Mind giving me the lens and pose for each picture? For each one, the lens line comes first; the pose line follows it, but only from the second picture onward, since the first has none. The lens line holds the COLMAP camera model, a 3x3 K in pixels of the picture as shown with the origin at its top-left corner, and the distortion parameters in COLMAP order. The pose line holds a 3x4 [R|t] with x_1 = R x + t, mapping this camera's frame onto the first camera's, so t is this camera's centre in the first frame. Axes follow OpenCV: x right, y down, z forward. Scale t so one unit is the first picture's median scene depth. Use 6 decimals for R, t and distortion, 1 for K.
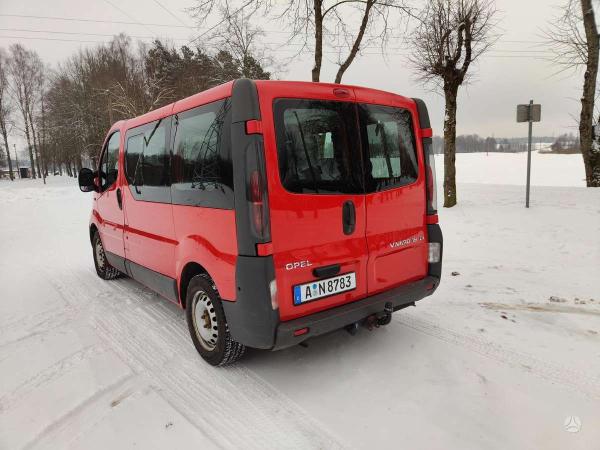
lens RADIAL K [[408.8, 0, 300.0], [0, 408.8, 225.0], [0, 0, 1]] dist [0.004557, -0.002289]
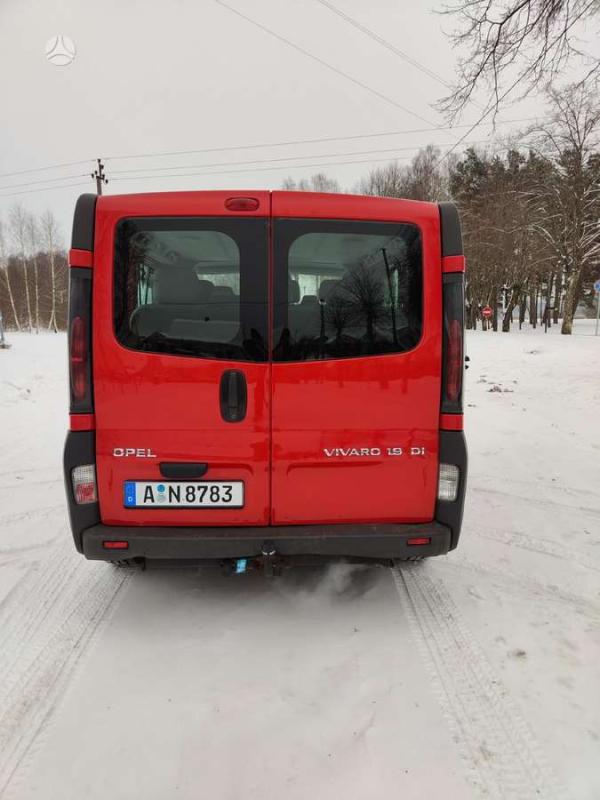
lens RADIAL K [[545.1, 0, 300.0], [0, 545.1, 400.0], [0, 0, 1]] dist [0.004557, -0.002289]
pose [[0.816820, 0.121999, -0.563846, 0.665431], [-0.116567, 0.992126, 0.045800, -0.061690], [0.564994, 0.028315, 0.824609, 0.335234]]
